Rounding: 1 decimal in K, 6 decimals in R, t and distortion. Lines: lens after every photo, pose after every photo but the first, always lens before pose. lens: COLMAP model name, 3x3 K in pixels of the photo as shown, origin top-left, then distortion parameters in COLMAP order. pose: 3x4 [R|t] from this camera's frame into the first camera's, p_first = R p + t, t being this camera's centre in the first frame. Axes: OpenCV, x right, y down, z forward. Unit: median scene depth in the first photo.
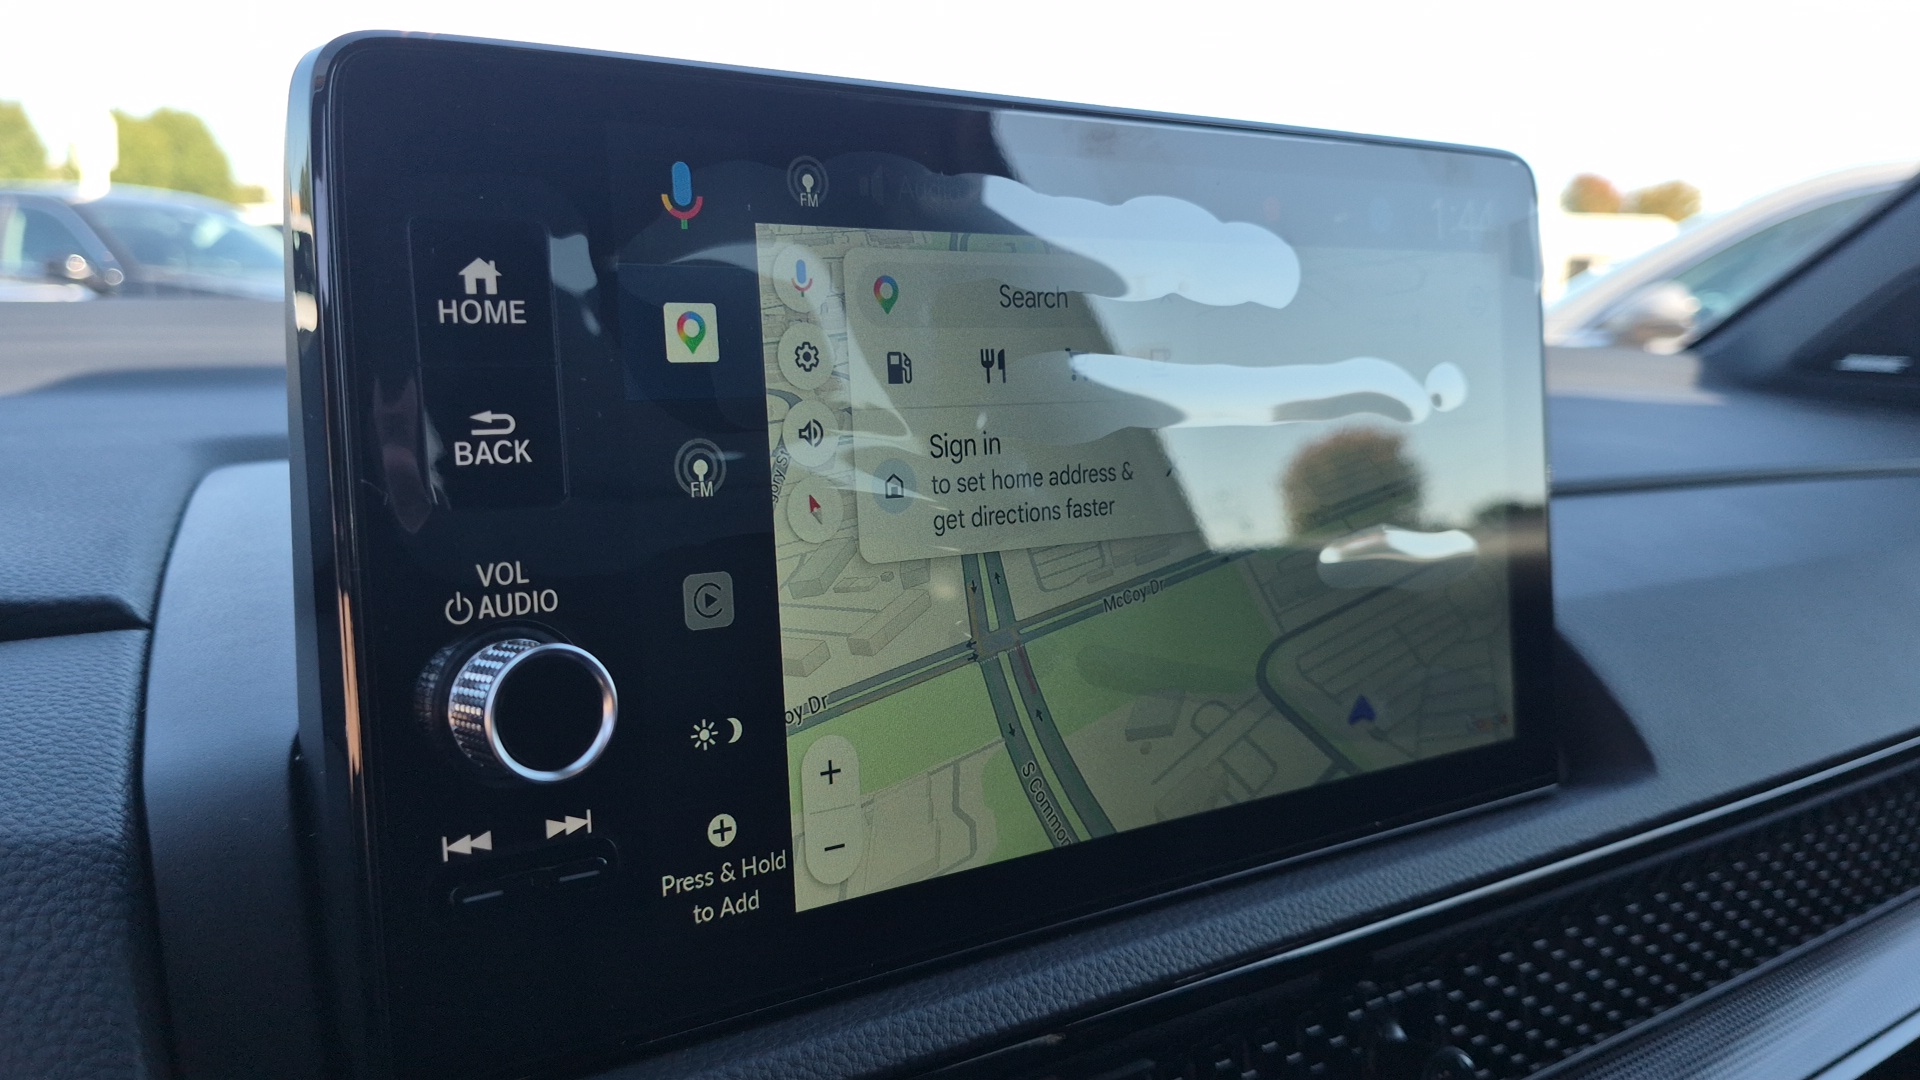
lens RADIAL K [[1669.3, 0, 956.3], [0, 1669.3, 545.1], [0, 0, 1]] dist [0.079216, -0.018942]
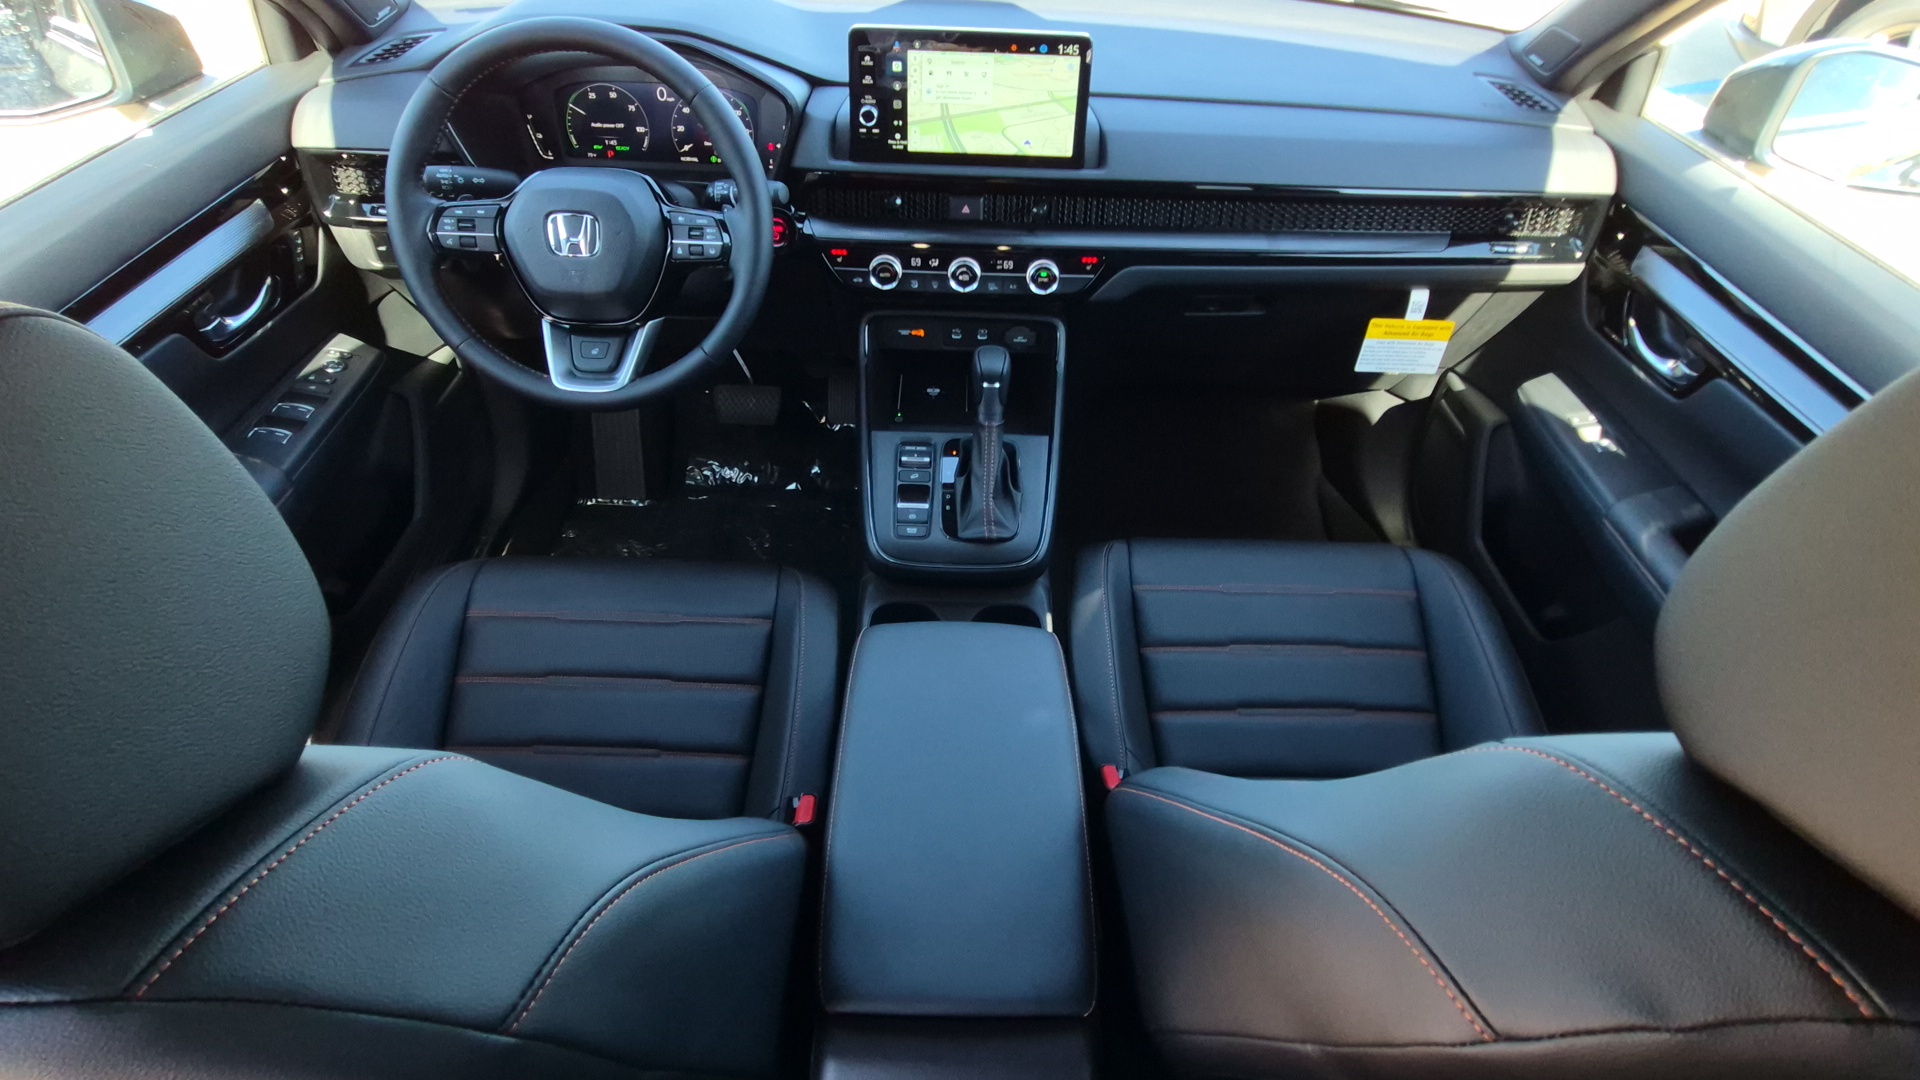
lens RADIAL K [[945.2, 0, 982.1], [0, 945.2, 489.8], [0, 0, 1]] dist [0.002073, -0.000476]
pose [[0.800637, 0.411059, -0.435902, 2.622889], [-0.113661, 0.818527, 0.563112, -0.950789], [0.588270, -0.401303, 0.702064, -2.361128]]
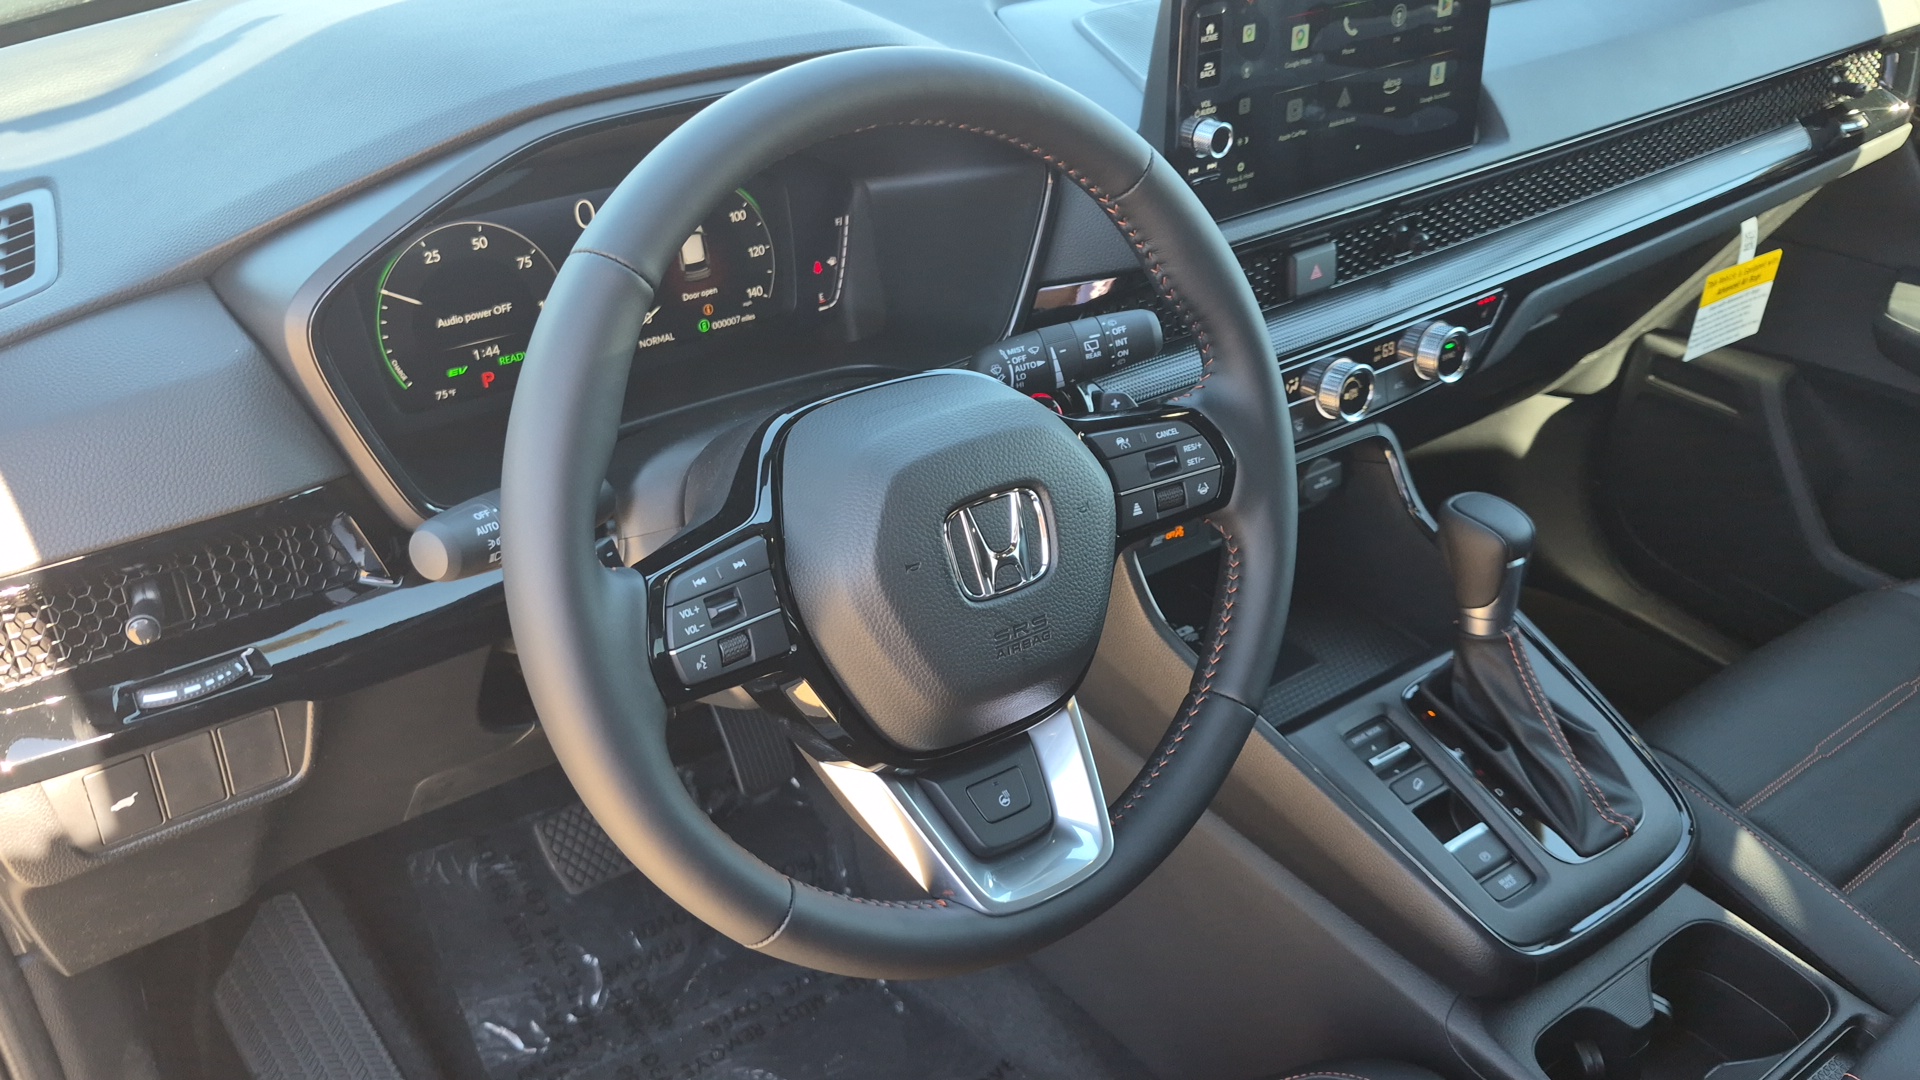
lens RADIAL K [[1669.3, 0, 964.3], [0, 1669.3, 534.0], [0, 0, 1]] dist [0.079216, -0.018942]
pose [[0.999471, 0.029376, 0.013971, -0.784579], [-0.032528, 0.905272, 0.423585, -0.662612], [-0.000205, -0.423815, 0.905749, -2.781337]]
